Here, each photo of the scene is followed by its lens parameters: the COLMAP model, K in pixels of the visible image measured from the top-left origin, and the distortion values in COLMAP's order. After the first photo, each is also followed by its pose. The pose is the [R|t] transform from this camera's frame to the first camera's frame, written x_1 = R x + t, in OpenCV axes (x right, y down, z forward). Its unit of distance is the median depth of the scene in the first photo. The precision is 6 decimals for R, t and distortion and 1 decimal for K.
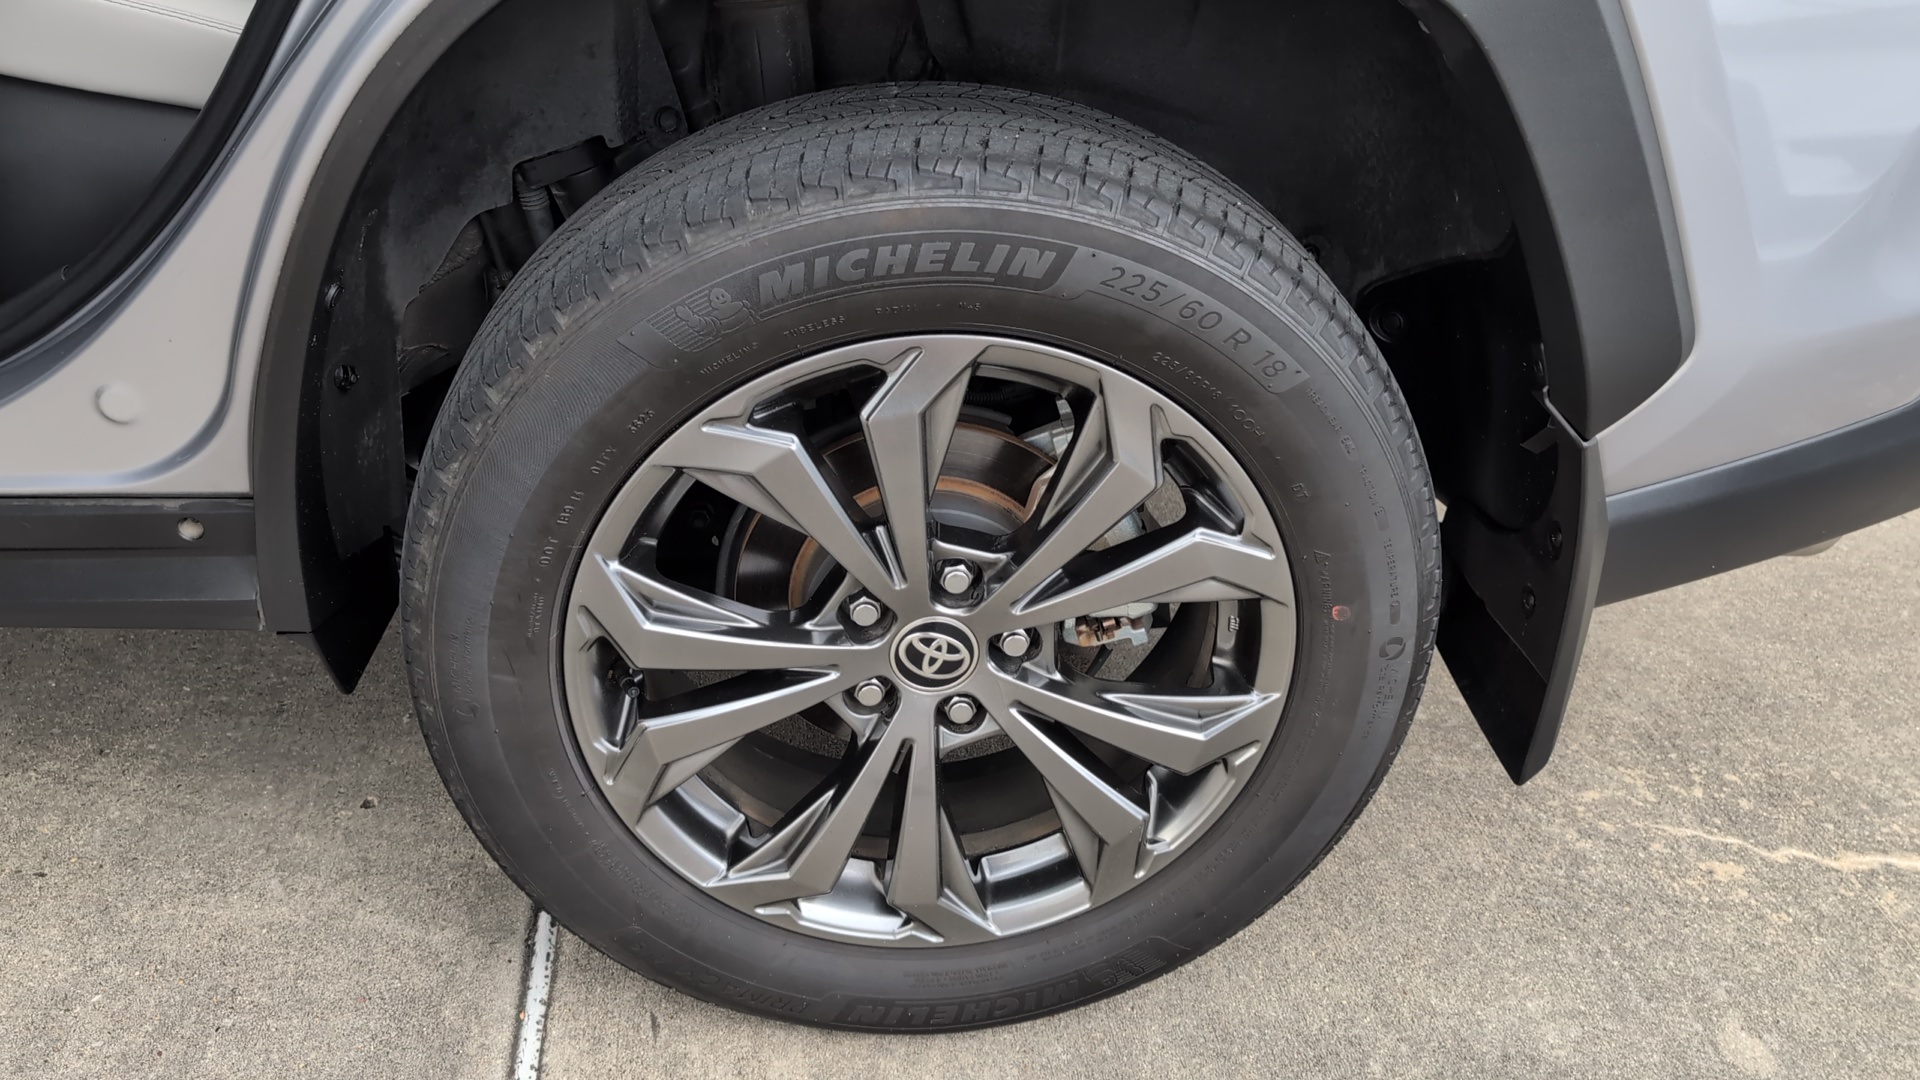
lens RADIAL K [[1606.9, 0, 960.0], [0, 1606.9, 540.0], [0, 0, 1]] dist [0.058628, -0.092120]
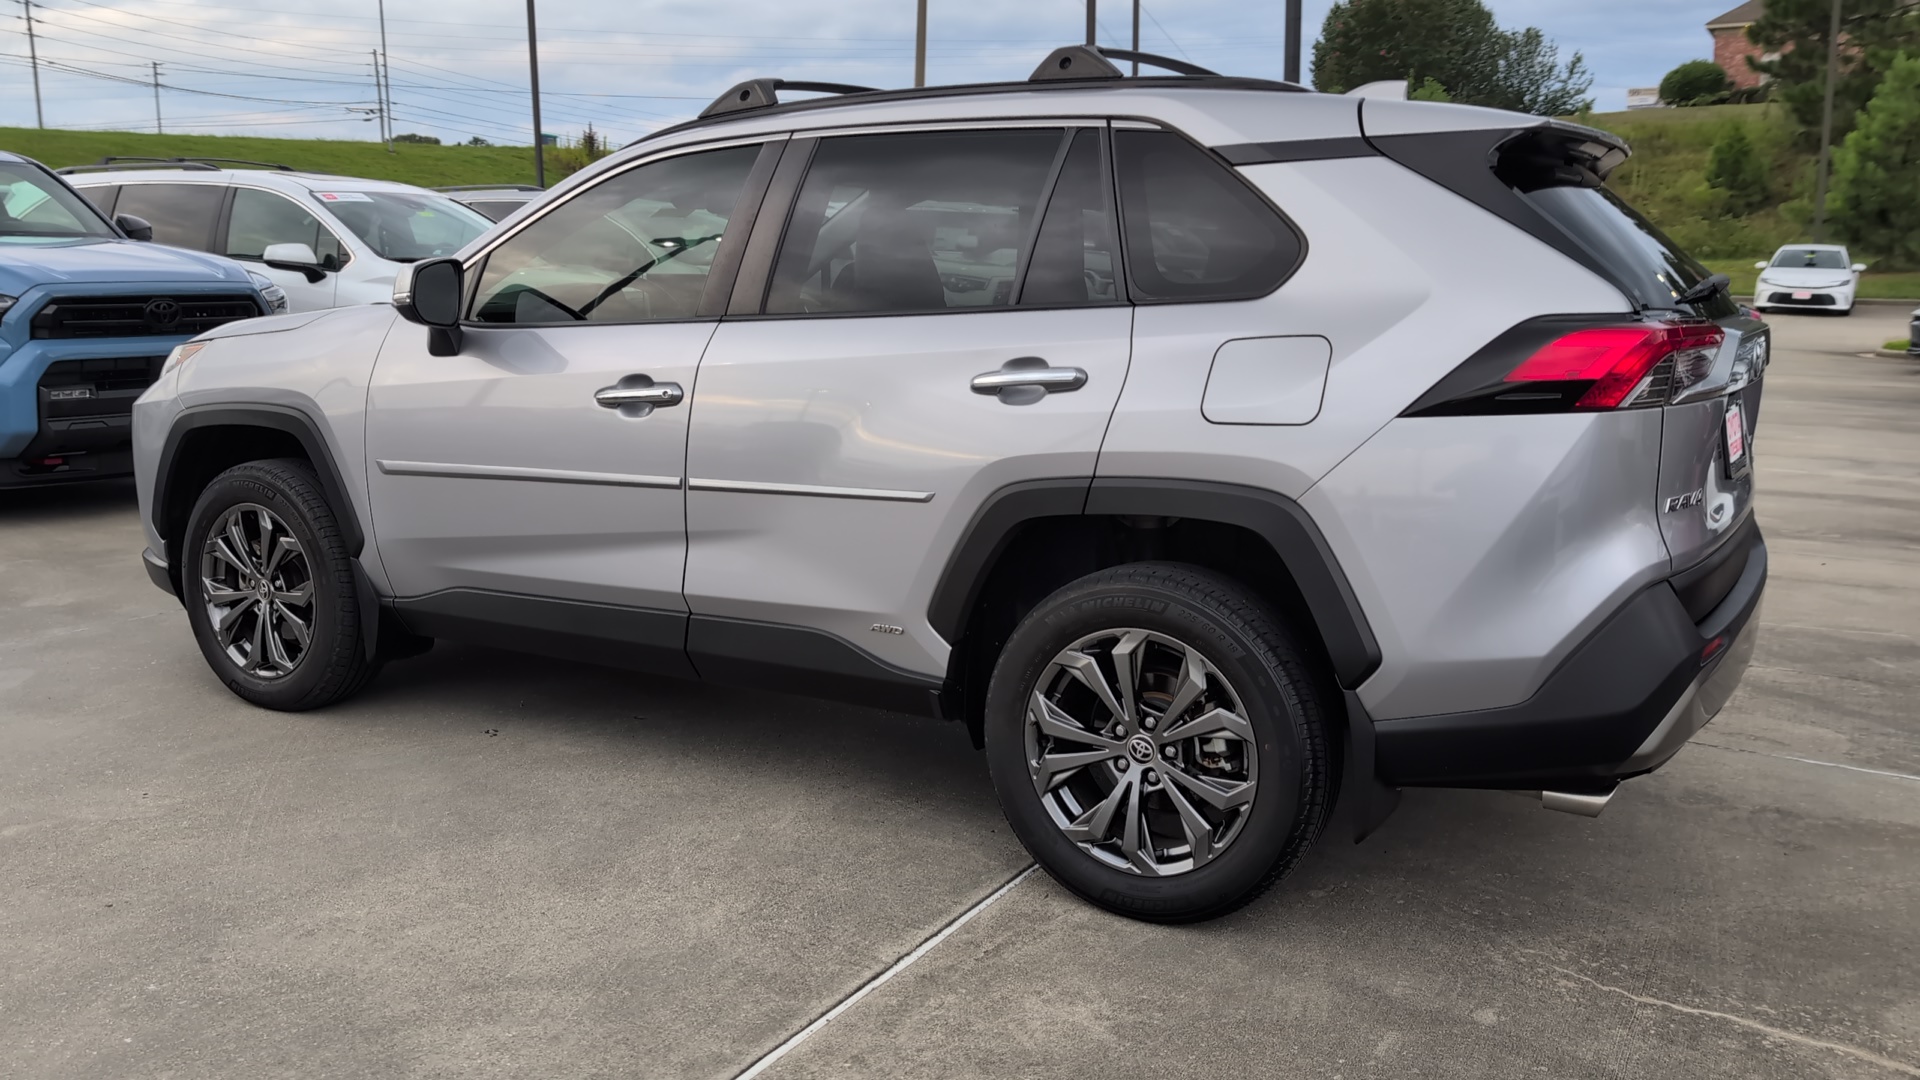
lens RADIAL K [[1606.9, 0, 960.0], [0, 1606.9, 540.0], [0, 0, 1]] dist [0.058628, -0.092120]
pose [[0.813360, 0.037292, -0.580564, 1.379133], [-0.255202, 0.919671, -0.298458, 0.669461], [0.522798, 0.390915, 0.757541, -1.489937]]
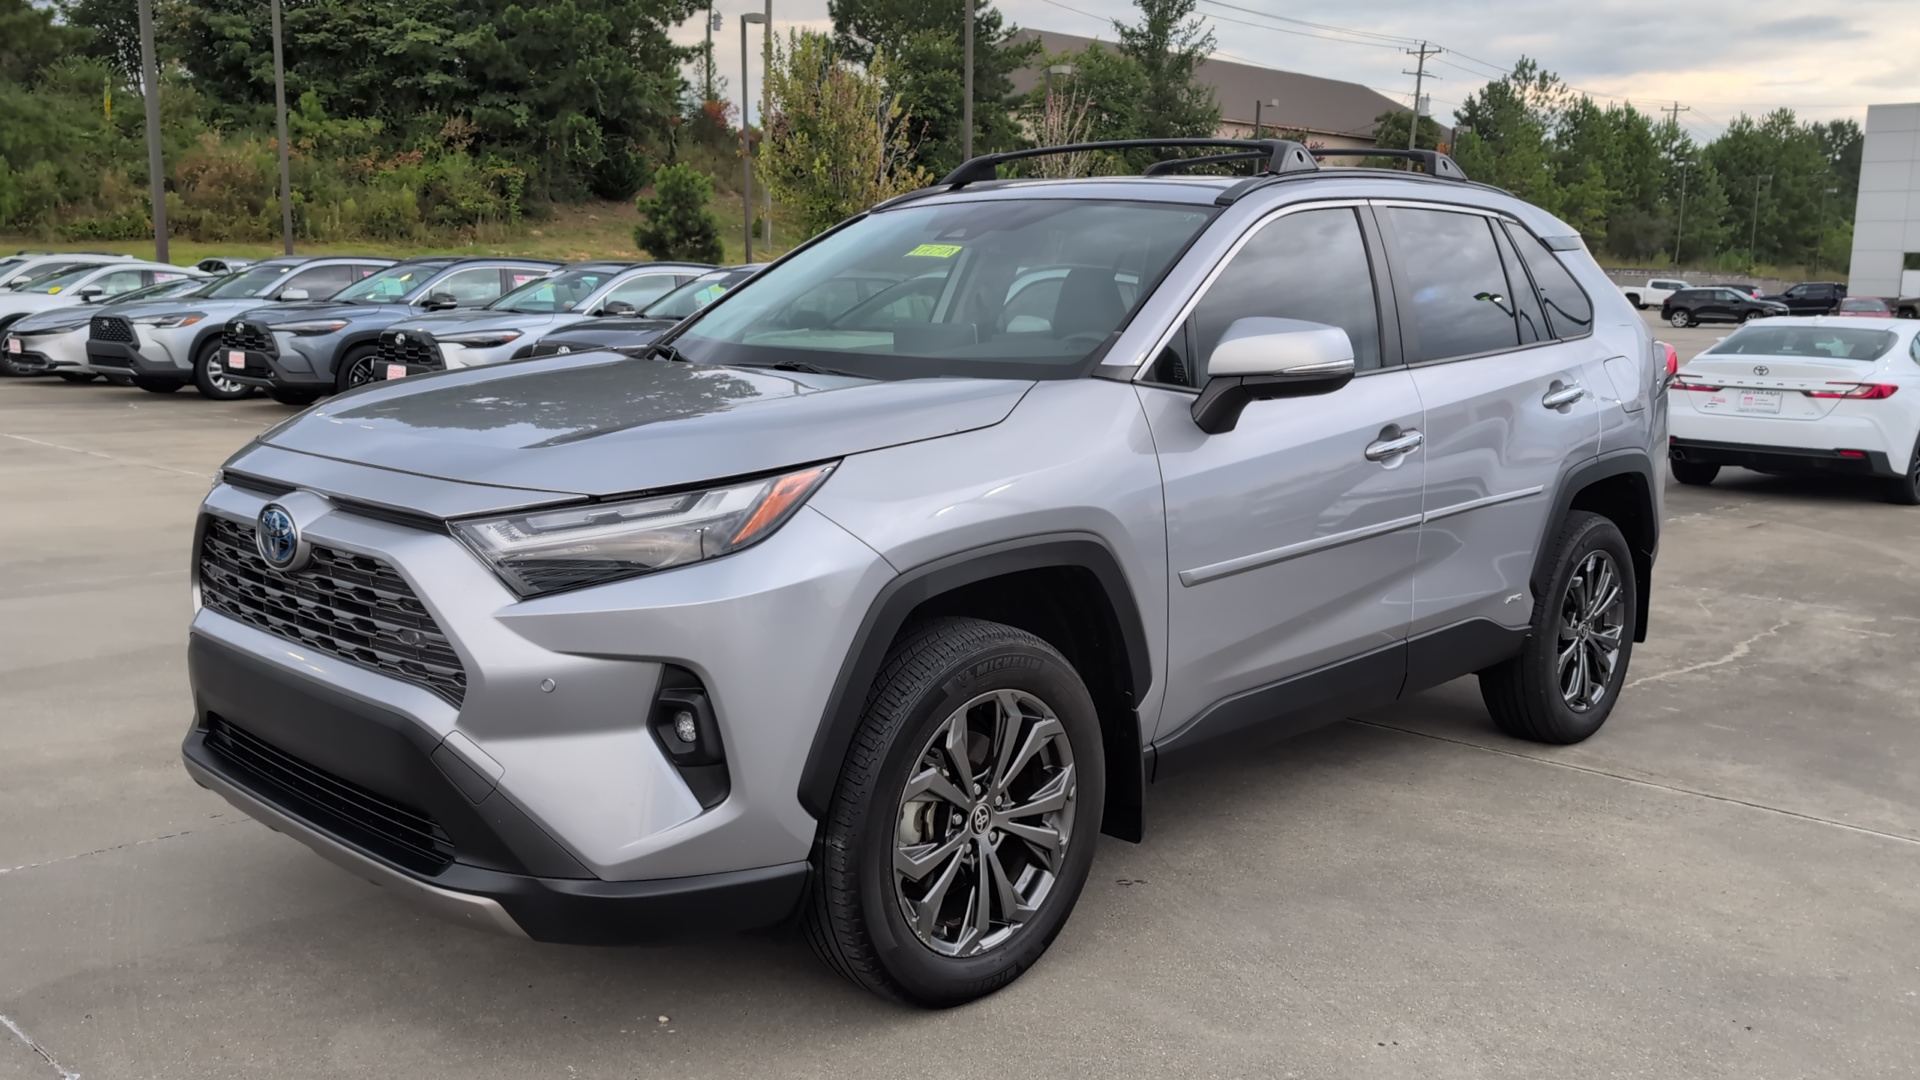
lens RADIAL K [[1639.4, 0, 960.0], [0, 1639.4, 540.0], [0, 0, 1]] dist [-0.029238, -0.001743]
pose [[0.725170, -0.156565, 0.670535, -4.283073], [0.375035, 0.906498, -0.193932, 0.083447], [-0.577476, 0.392108, 0.716082, -1.350213]]
